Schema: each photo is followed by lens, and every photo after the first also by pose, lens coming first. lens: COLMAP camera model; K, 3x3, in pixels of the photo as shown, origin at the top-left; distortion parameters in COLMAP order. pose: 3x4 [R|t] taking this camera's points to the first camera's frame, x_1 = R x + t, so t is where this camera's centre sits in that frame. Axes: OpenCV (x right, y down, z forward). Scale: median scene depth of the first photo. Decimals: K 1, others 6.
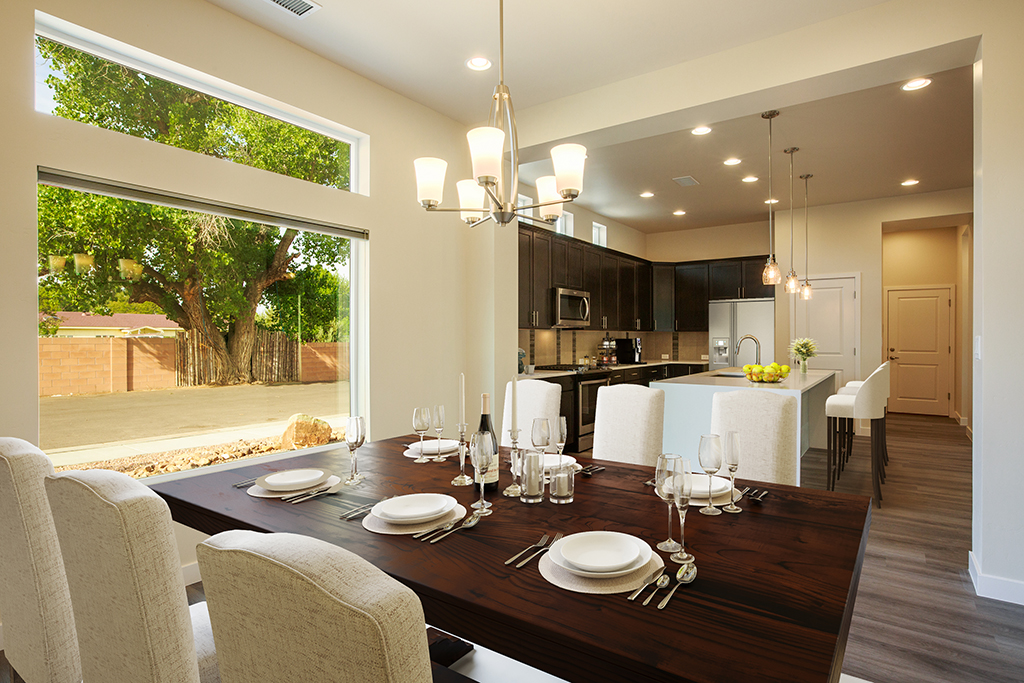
lens RADIAL K [[544.0, 0, 512.0], [0, 544.0, 341.5], [0, 0, 1]] dist [-0.002195, -0.000309]
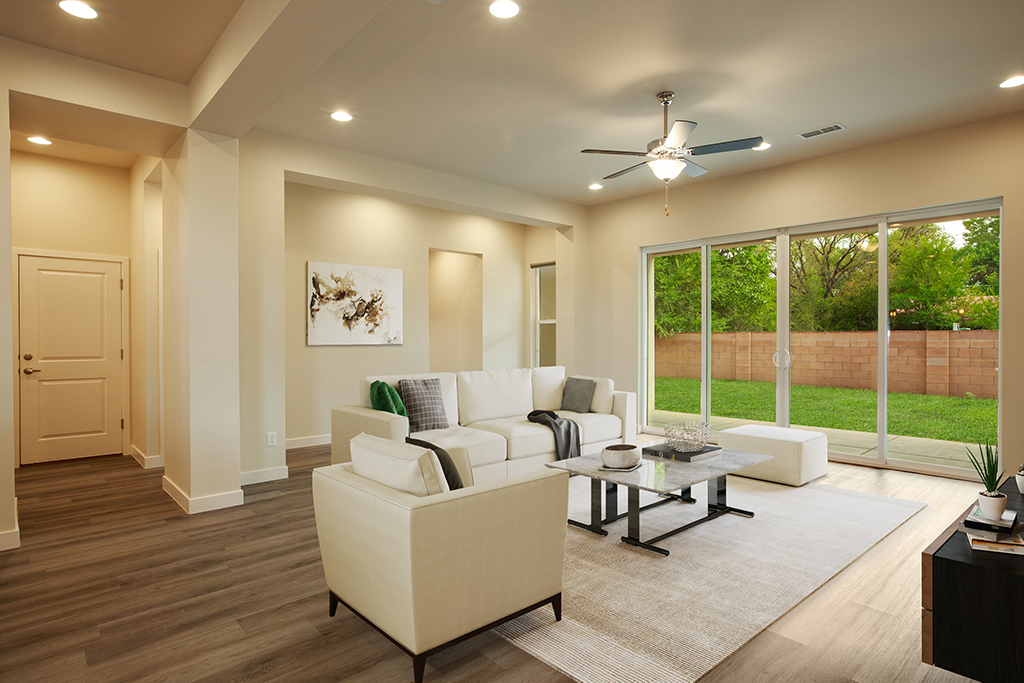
lens RADIAL K [[557.7, 0, 512.0], [0, 557.7, 341.5], [0, 0, 1]] dist [-0.000114, 0.000047]
pose [[0.229358, -0.005454, 0.973327, 0.472030], [0.008627, 0.999956, 0.003570, 0.000619], [-0.973304, 0.007578, 0.229395, 0.713150]]
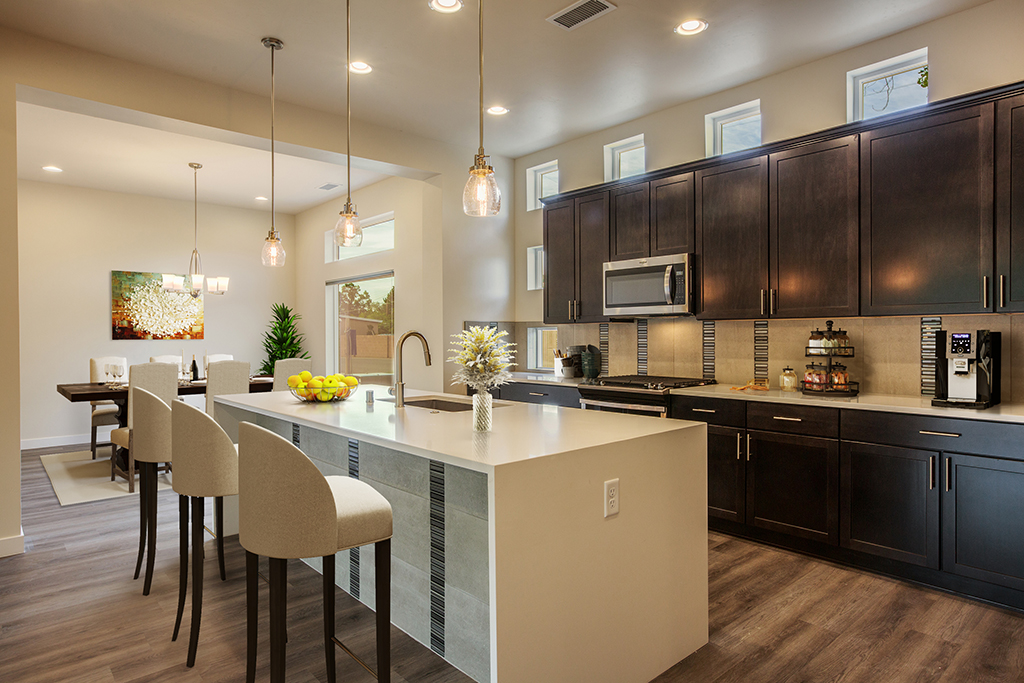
lens RADIAL K [[593.1, 0, 512.0], [0, 593.1, 341.5], [0, 0, 1]] dist [0.001252, 0.000331]
pose [[-0.226440, 0.006239, -0.974005, 1.345021], [-0.003207, 0.999969, 0.007151, -0.004500], [0.974020, 0.004743, -0.226414, 1.679802]]
